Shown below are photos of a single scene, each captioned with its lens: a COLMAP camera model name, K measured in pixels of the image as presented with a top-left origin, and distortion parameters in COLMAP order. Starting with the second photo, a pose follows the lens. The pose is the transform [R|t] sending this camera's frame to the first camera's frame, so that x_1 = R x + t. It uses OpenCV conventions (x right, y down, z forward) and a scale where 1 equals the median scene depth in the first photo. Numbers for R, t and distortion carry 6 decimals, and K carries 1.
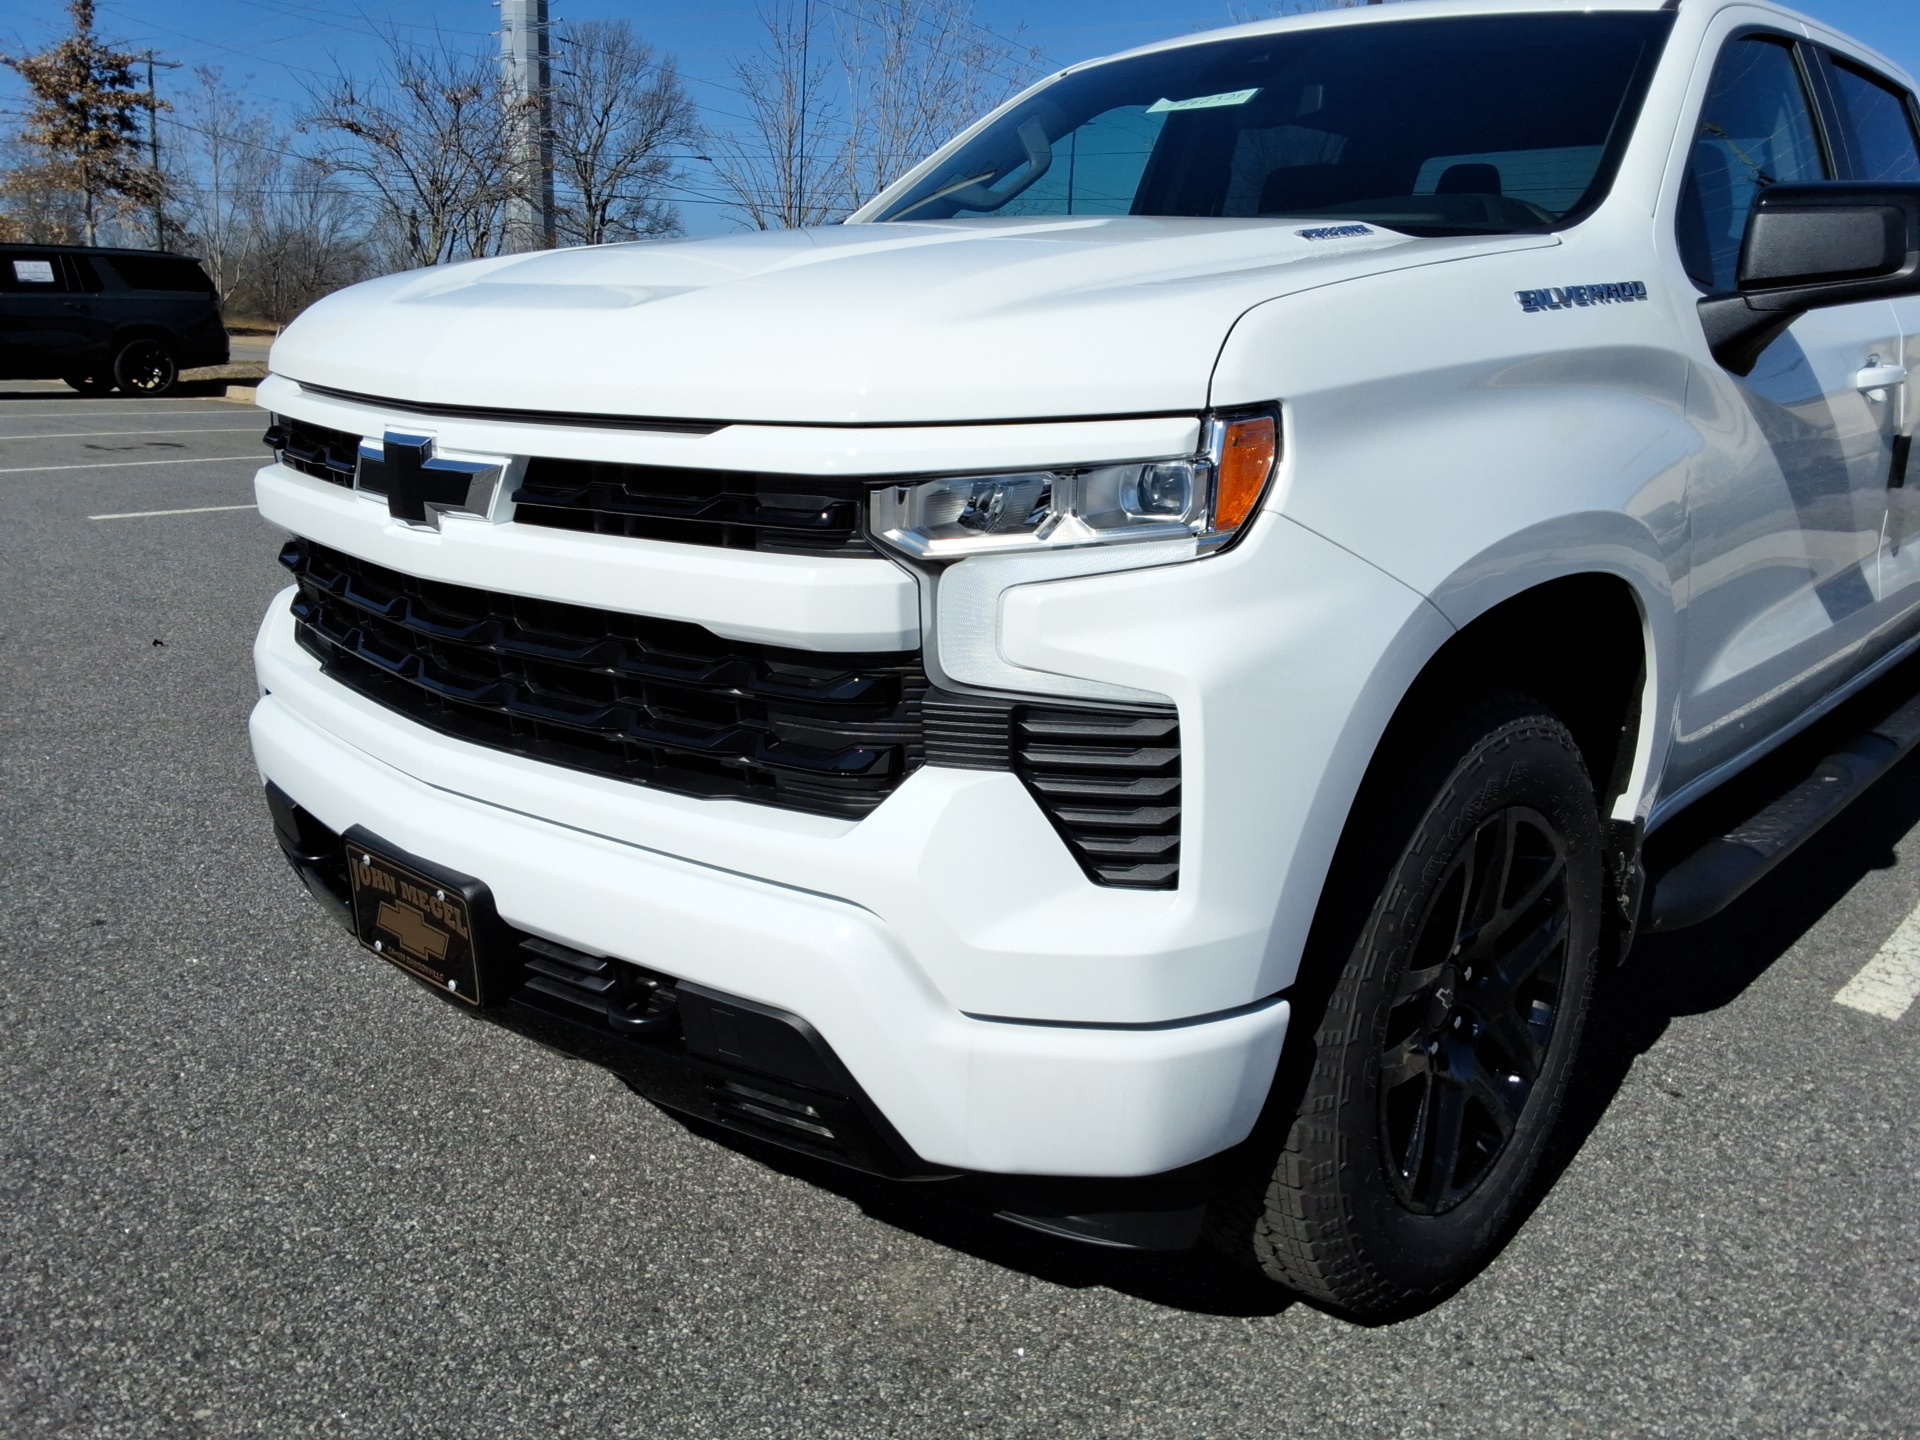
lens RADIAL K [[1531.6, 0, 961.6], [0, 1531.6, 719.6], [0, 0, 1]] dist [0.097763, -0.148937]
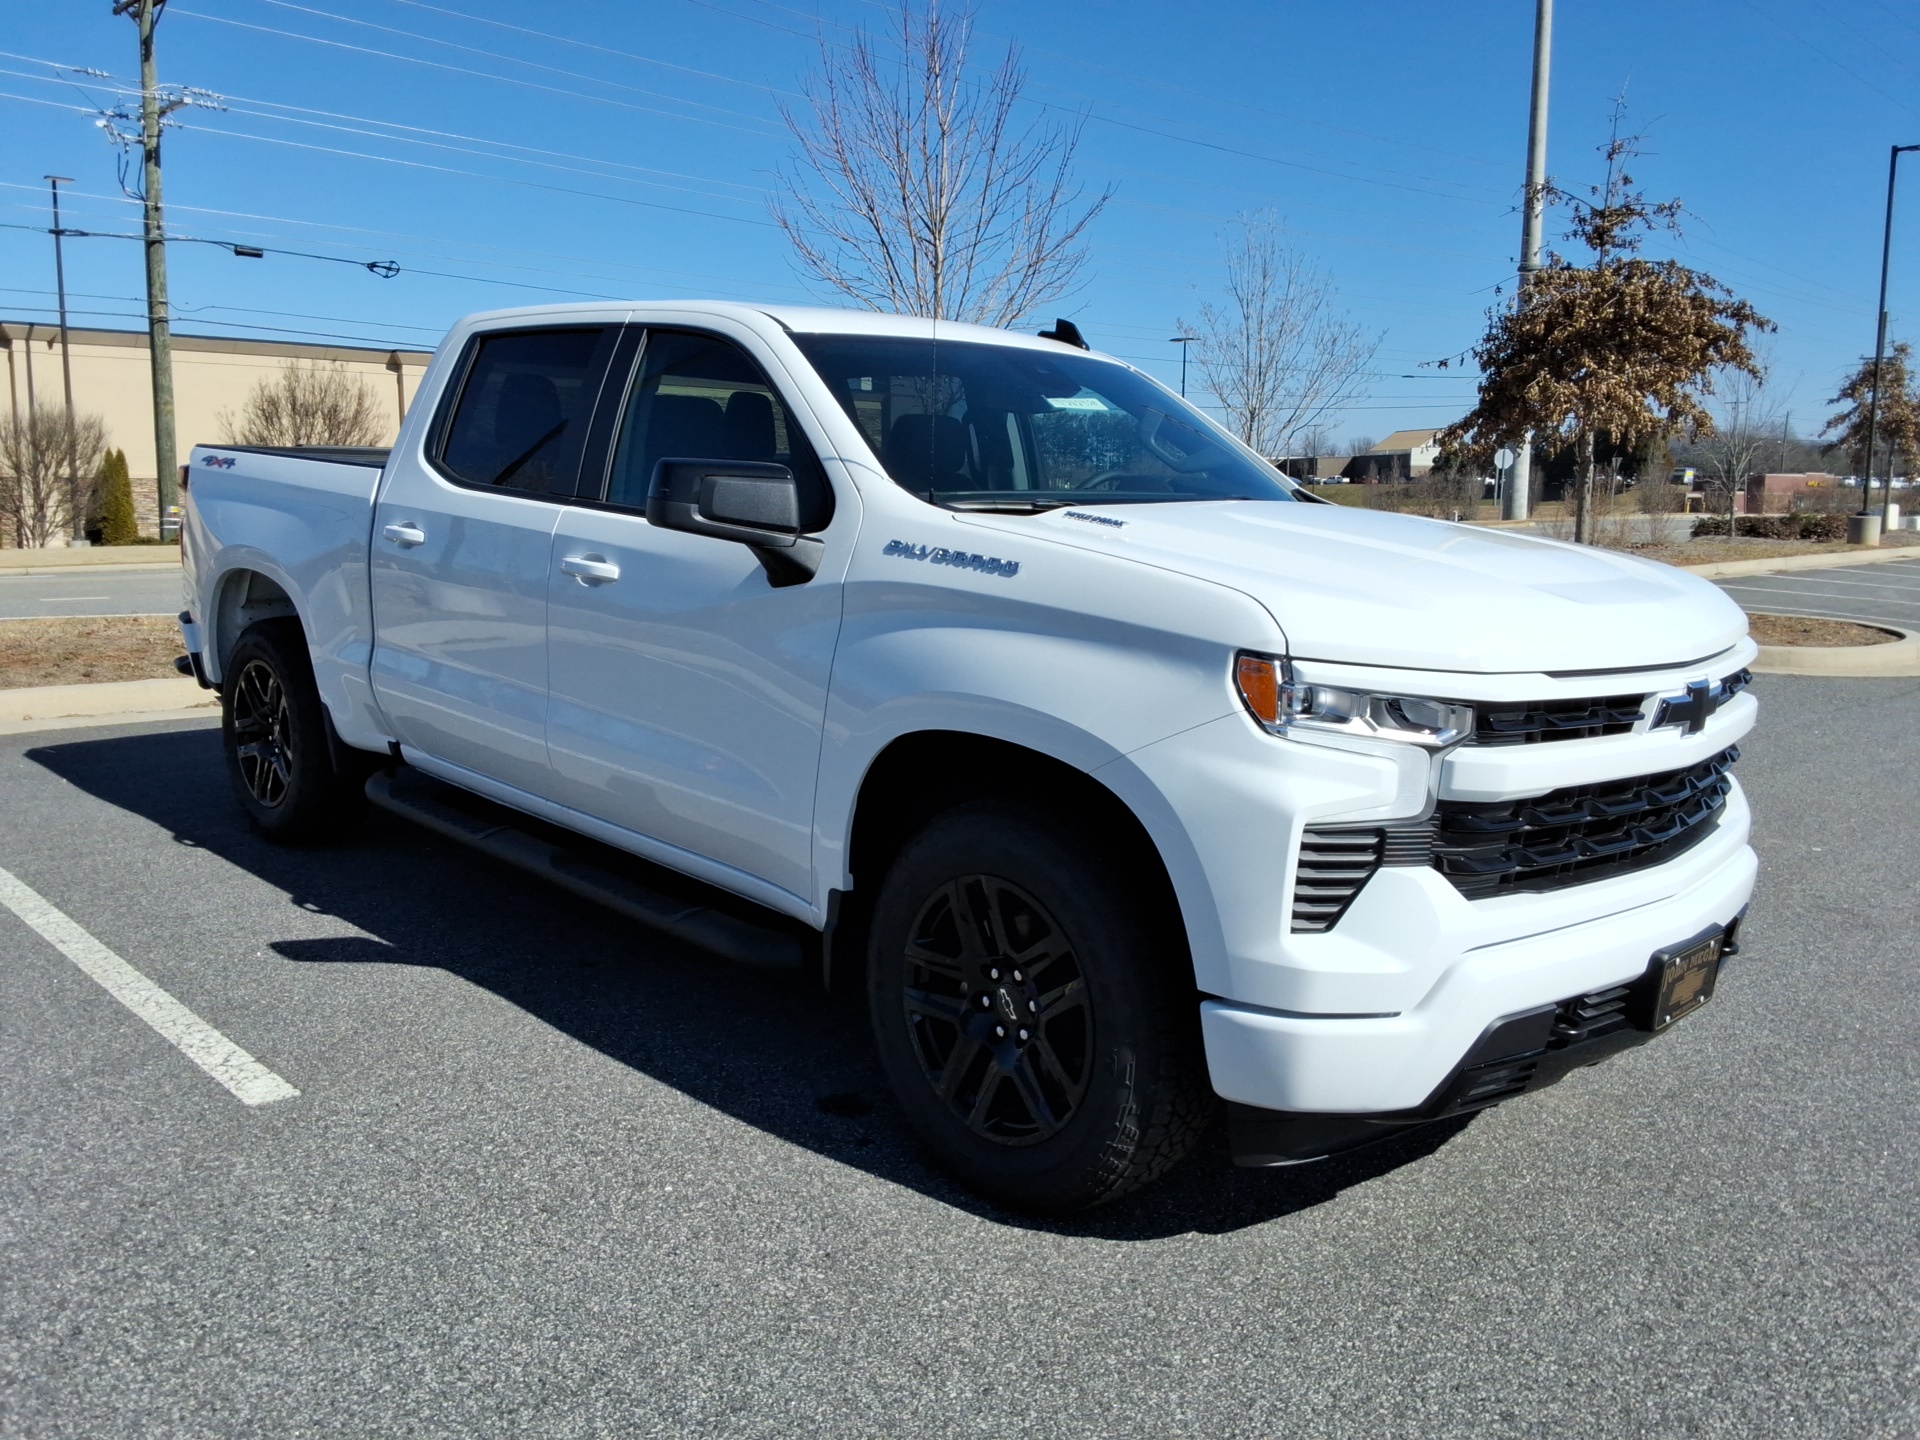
lens RADIAL K [[1531.6, 0, 968.2], [0, 1531.6, 690.1], [0, 0, 1]] dist [0.097763, -0.148937]
pose [[0.059335, -0.166506, 0.984254, -1.935662], [0.219303, 0.964077, 0.149872, -0.561078], [-0.973851, 0.206957, 0.093718, 1.502720]]
